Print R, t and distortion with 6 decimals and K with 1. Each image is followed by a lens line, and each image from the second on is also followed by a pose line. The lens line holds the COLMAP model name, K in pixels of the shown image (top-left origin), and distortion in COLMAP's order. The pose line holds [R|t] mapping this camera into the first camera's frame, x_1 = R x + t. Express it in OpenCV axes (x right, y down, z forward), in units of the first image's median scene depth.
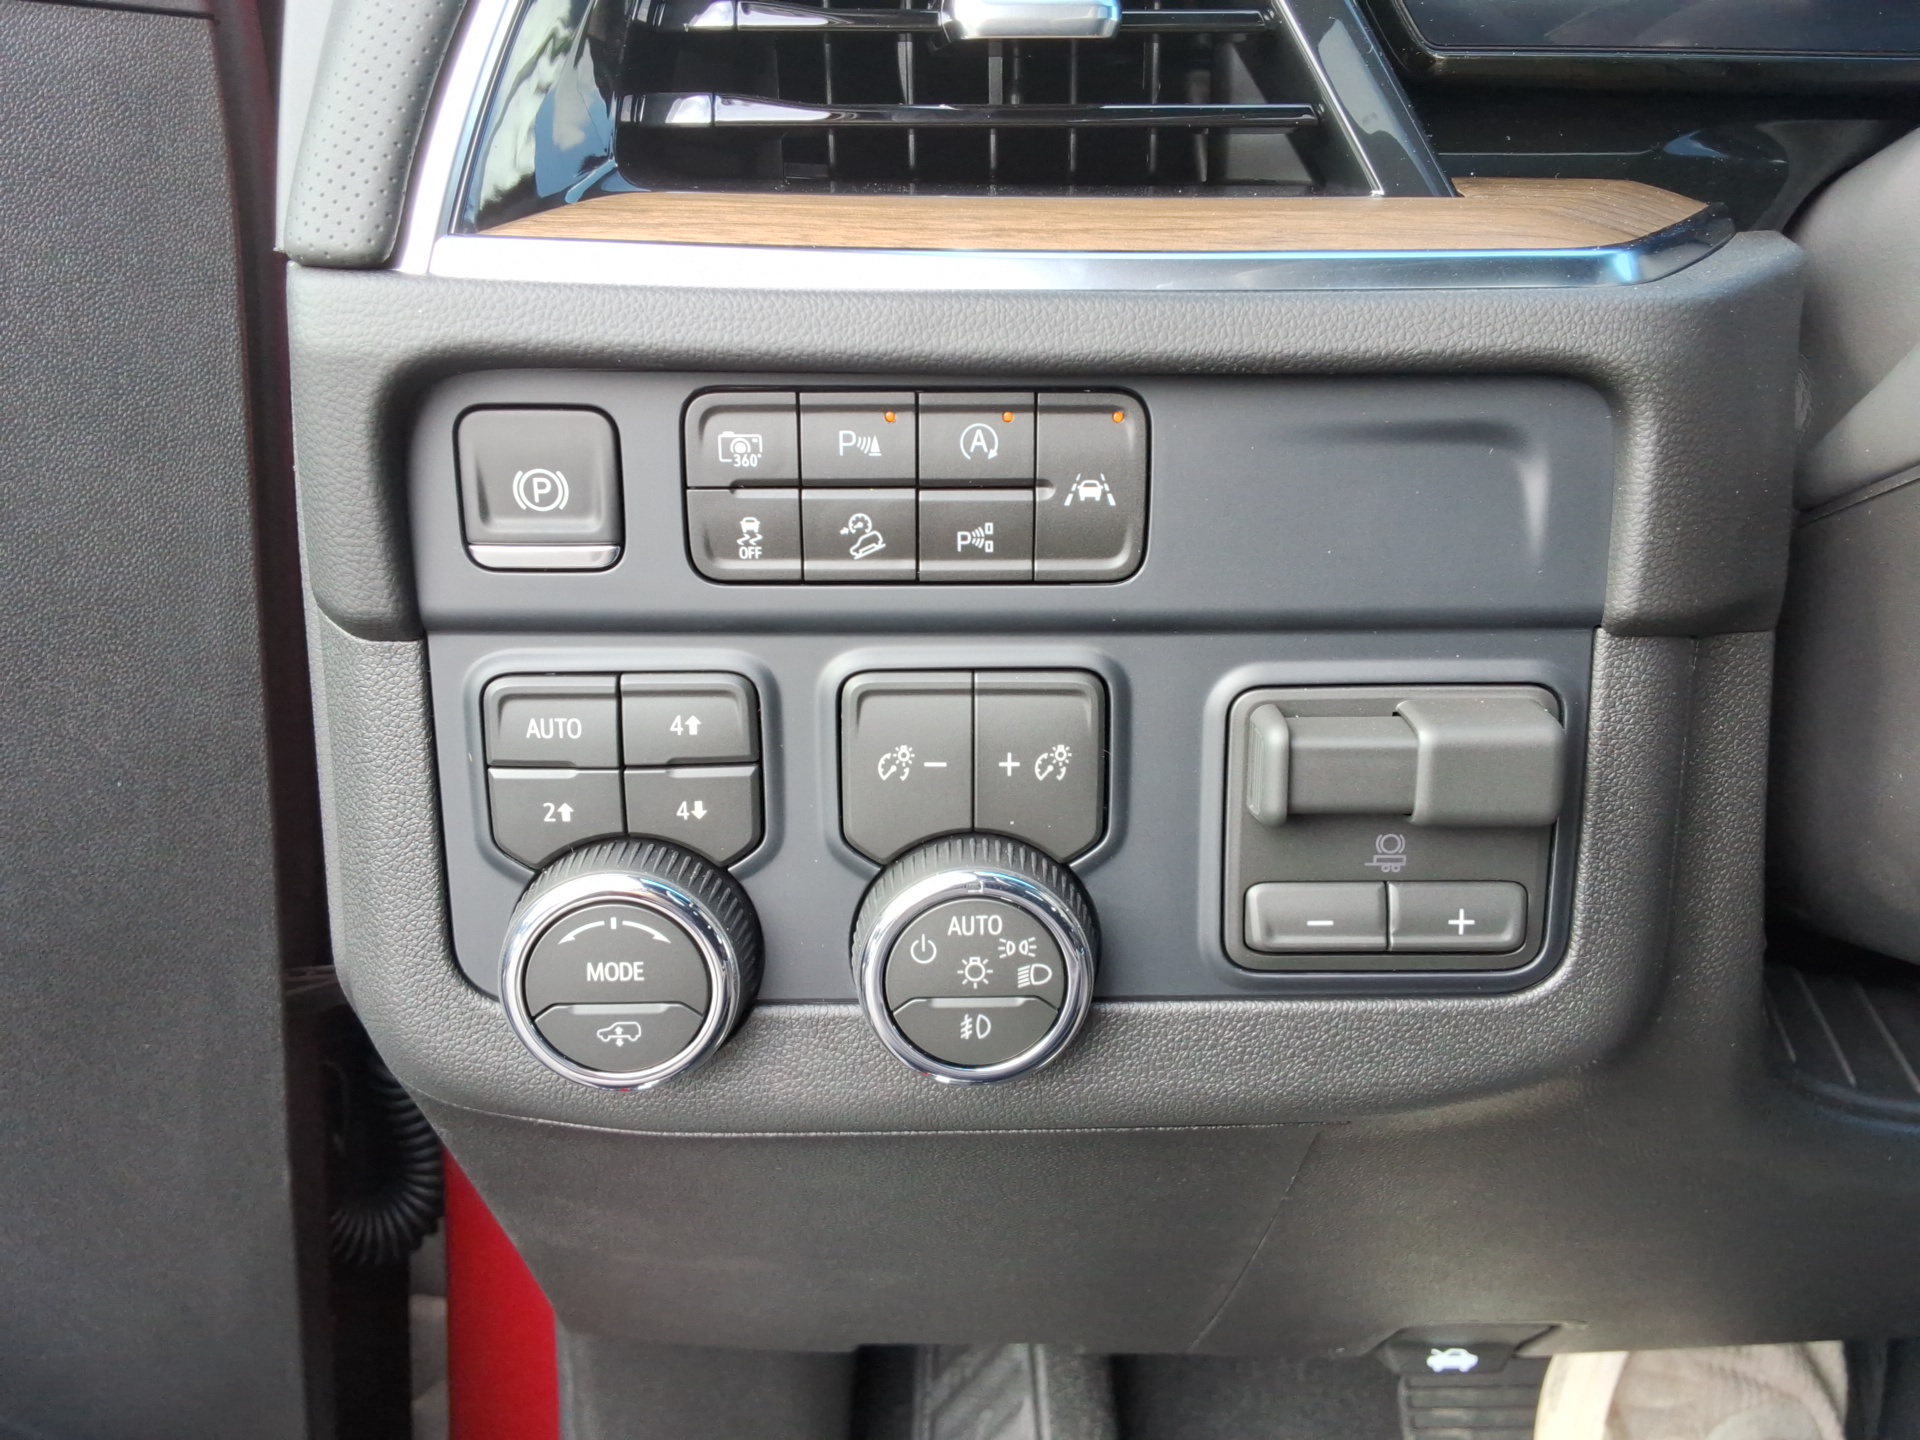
lens RADIAL K [[1539.1, 0, 968.2], [0, 1539.1, 723.8], [0, 0, 1]] dist [0.103410, -0.151073]
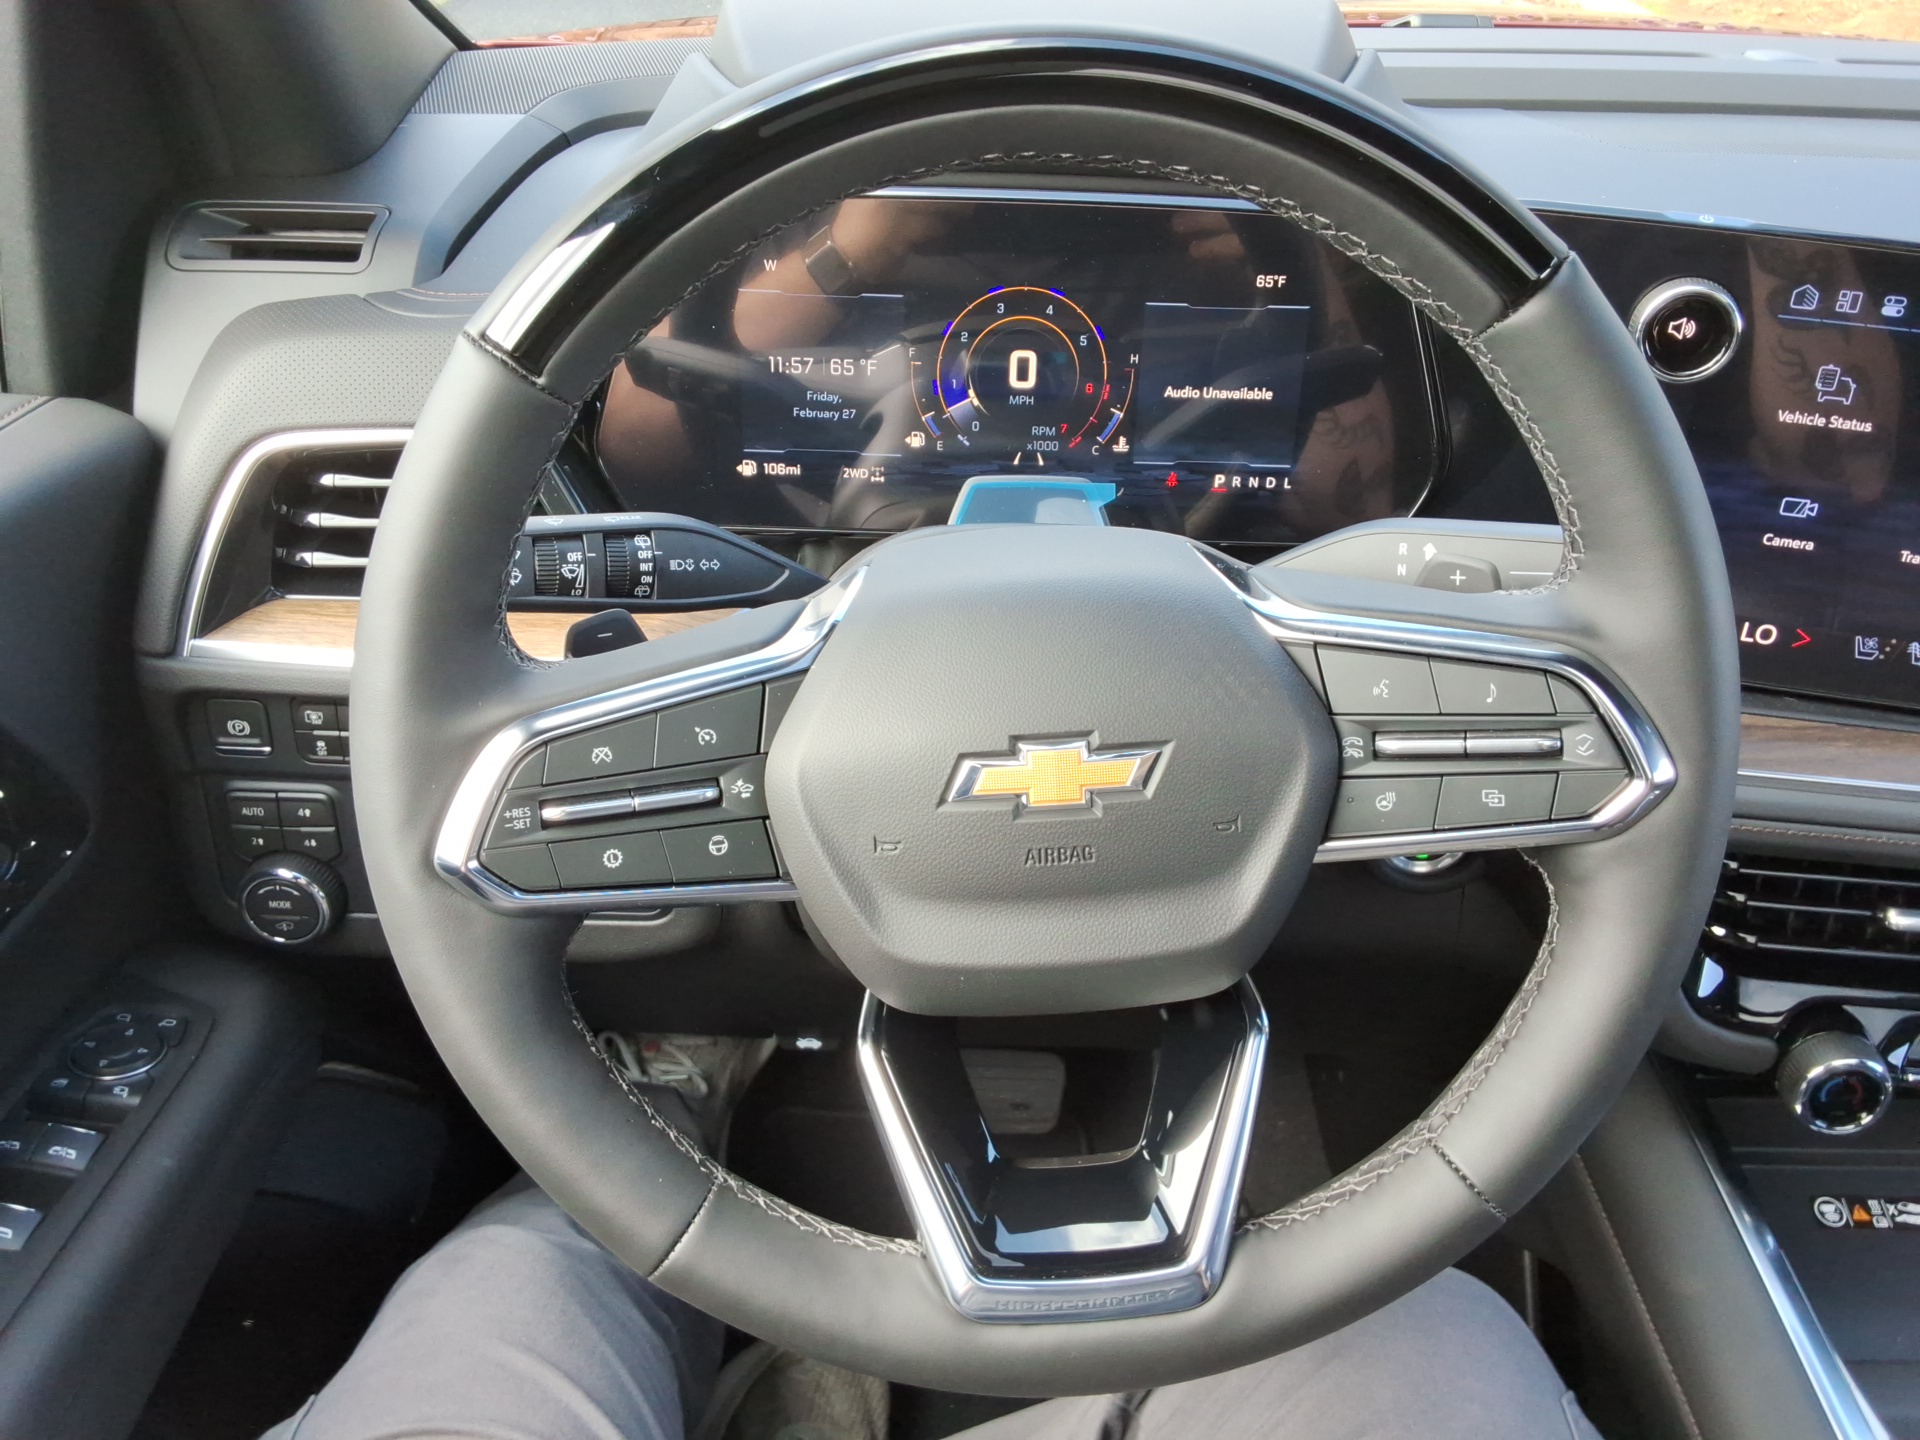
lens RADIAL K [[1539.1, 0, 991.9], [0, 1539.1, 714.3], [0, 0, 1]] dist [0.103410, -0.151073]
pose [[0.998379, 0.054109, -0.017675, 0.995037], [-0.048987, 0.974866, 0.217340, -0.780609], [0.028991, -0.216122, 0.975936, -1.457672]]
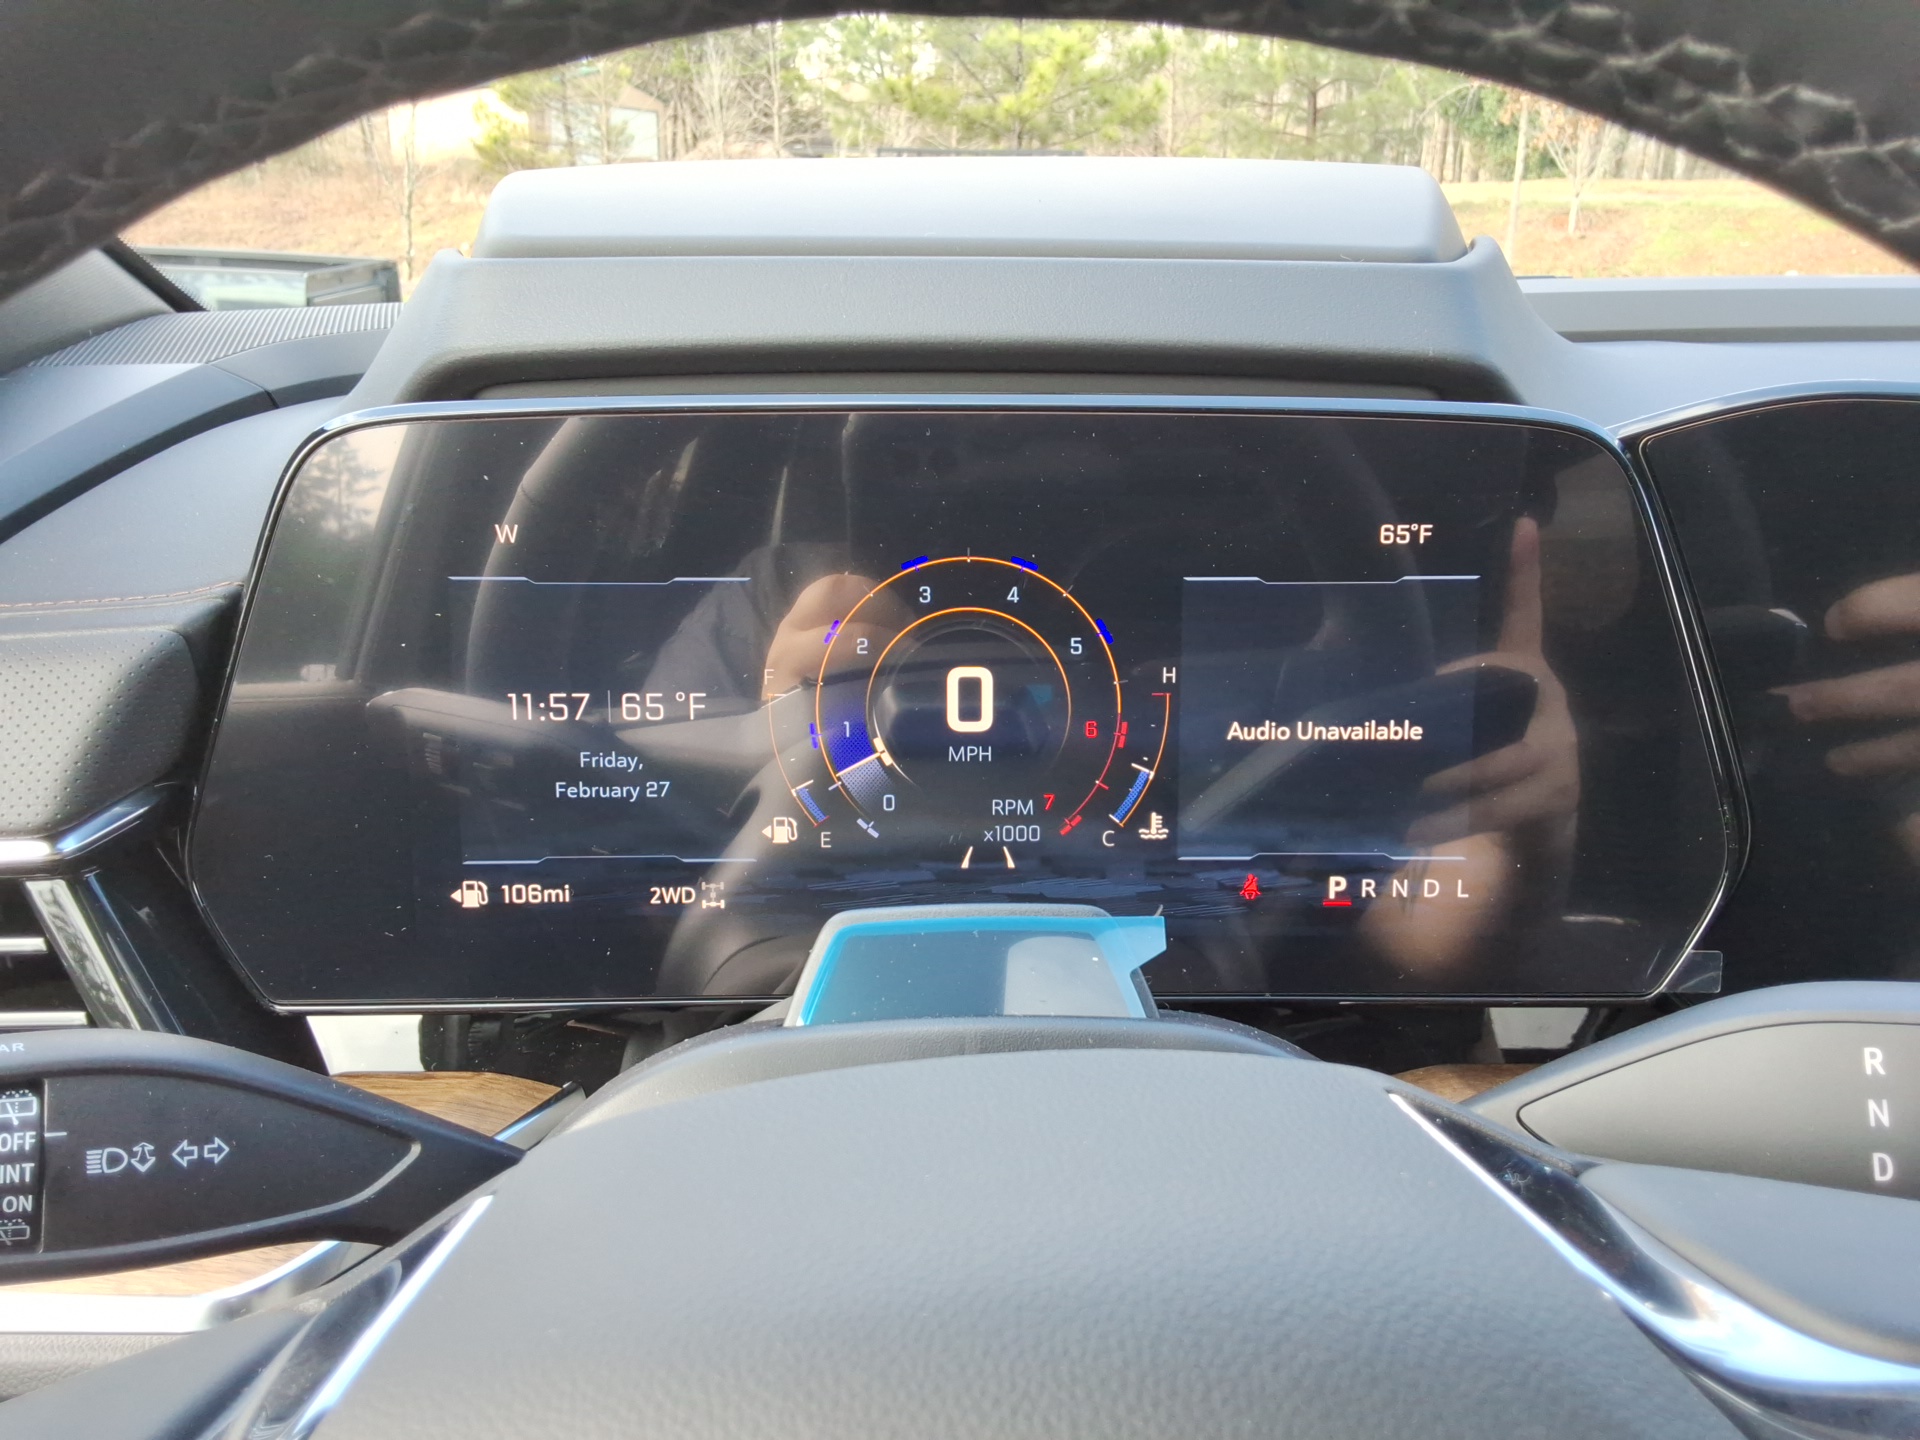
lens RADIAL K [[1539.1, 0, 997.0], [0, 1539.1, 685.0], [0, 0, 1]] dist [0.103410, -0.151073]
pose [[0.999538, 0.014226, -0.026854, 1.032120], [-0.015420, 0.998877, -0.044808, -0.734116], [0.026186, 0.045202, 0.998635, -0.266862]]
